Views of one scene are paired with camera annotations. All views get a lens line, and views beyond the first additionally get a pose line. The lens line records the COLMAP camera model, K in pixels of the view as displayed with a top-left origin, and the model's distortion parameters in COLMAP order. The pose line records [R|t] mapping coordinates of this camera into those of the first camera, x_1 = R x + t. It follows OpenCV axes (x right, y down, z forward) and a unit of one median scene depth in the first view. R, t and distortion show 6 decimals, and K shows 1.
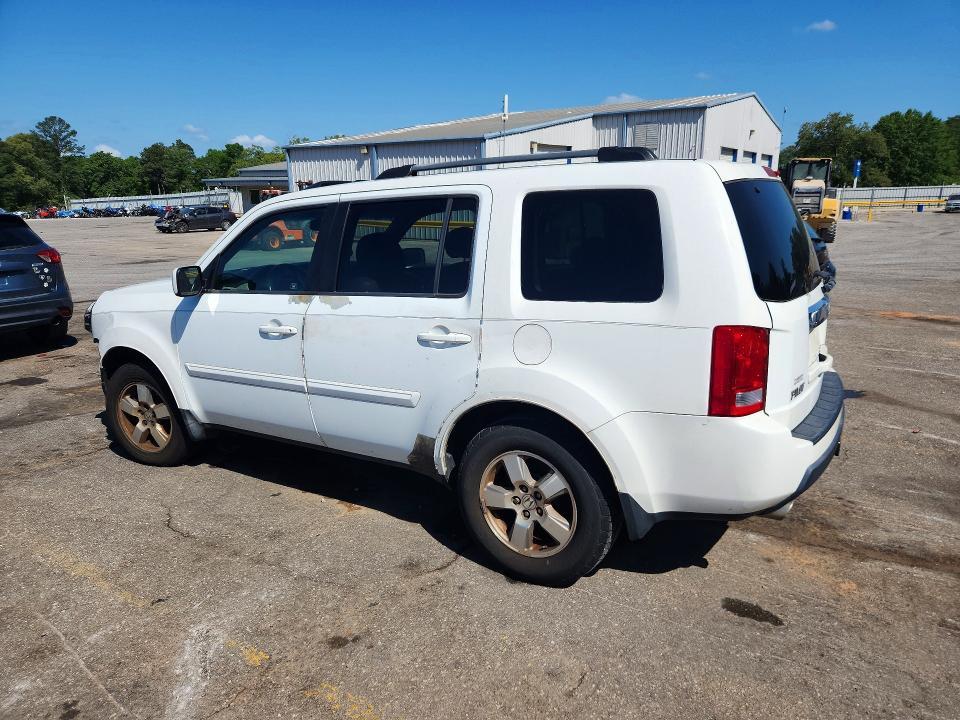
lens RADIAL K [[663.5, 0, 474.0], [0, 663.5, 362.9], [0, 0, 1]] dist [0.077250, -0.047465]
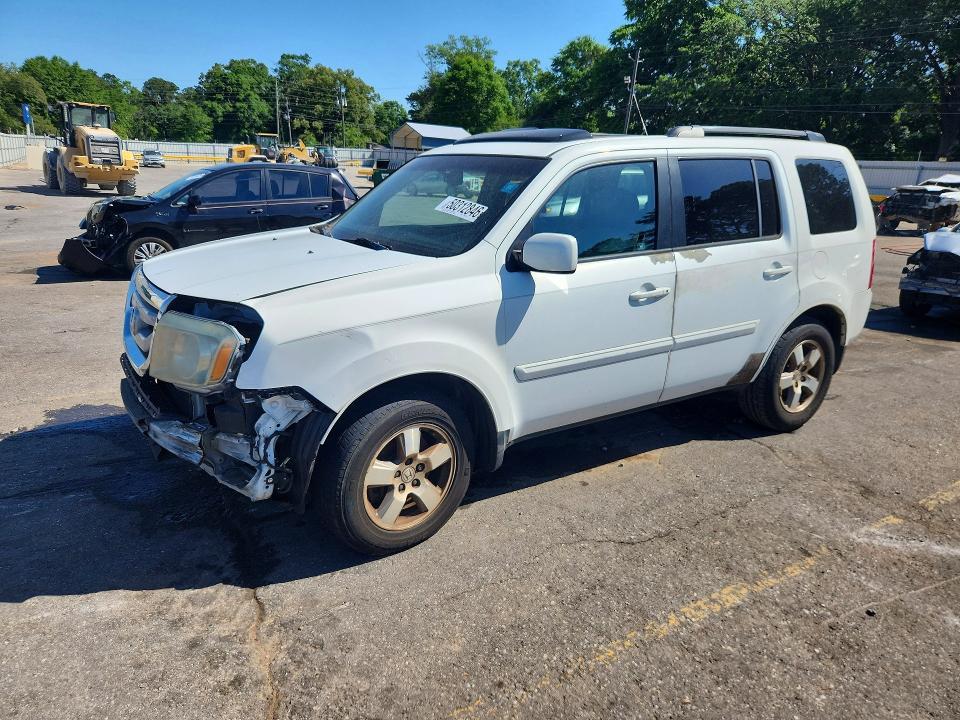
lens RADIAL K [[717.8, 0, 480.2], [0, 717.8, 345.5], [0, 0, 1]] dist [0.067798, -0.069464]
pose [[0.408506, -0.196794, 0.891288, -0.930775], [0.172172, 0.975565, 0.136490, -0.111670], [-0.896370, 0.097698, 0.432406, 0.552781]]
